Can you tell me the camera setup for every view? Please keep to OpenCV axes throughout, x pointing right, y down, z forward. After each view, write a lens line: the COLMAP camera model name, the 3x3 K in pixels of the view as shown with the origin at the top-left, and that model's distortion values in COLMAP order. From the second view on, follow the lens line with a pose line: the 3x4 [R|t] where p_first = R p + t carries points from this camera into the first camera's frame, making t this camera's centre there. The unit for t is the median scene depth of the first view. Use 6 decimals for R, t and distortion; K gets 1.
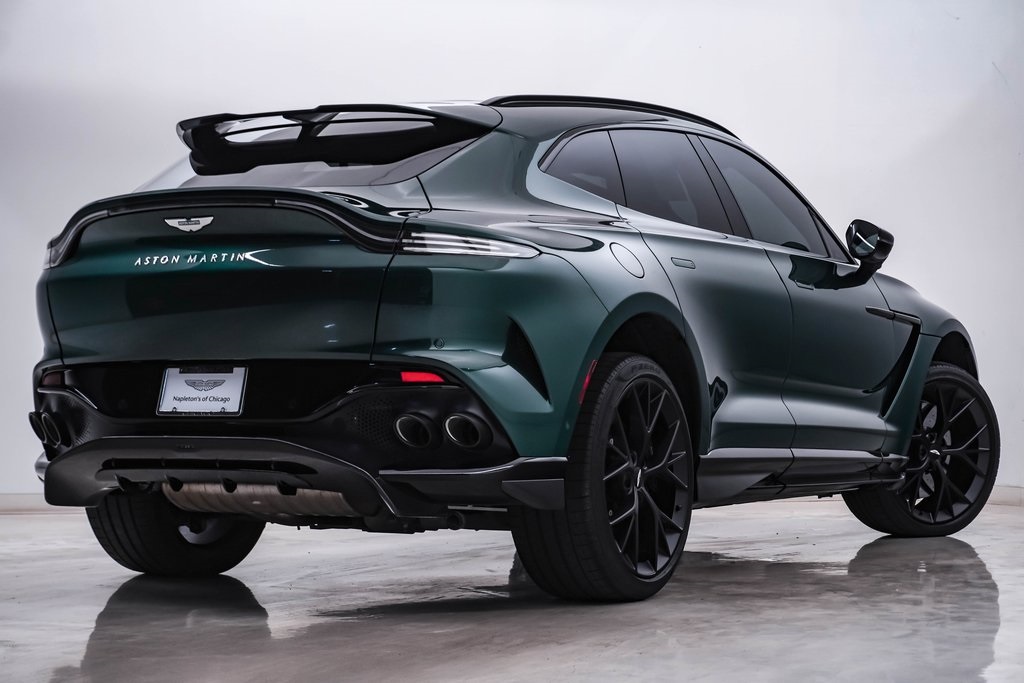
lens RADIAL K [[2161.1, 0, 512.0], [0, 2161.1, 341.5], [0, 0, 1]] dist [0.016234, -0.047233]
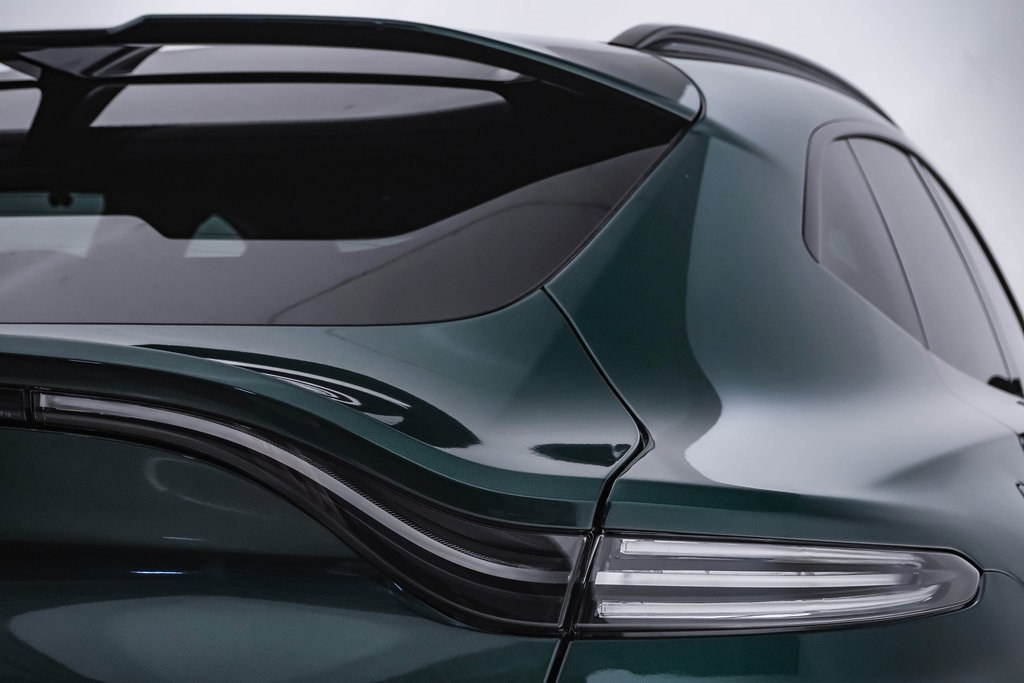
lens RADIAL K [[2423.3, 0, 512.0], [0, 2423.3, 341.5], [0, 0, 1]] dist [-0.007633, -0.408759]
pose [[0.977139, 0.017278, 0.211899, -0.109693], [-0.015124, 0.999816, -0.011778, -0.065586], [-0.212064, 0.008304, 0.977221, 0.699893]]
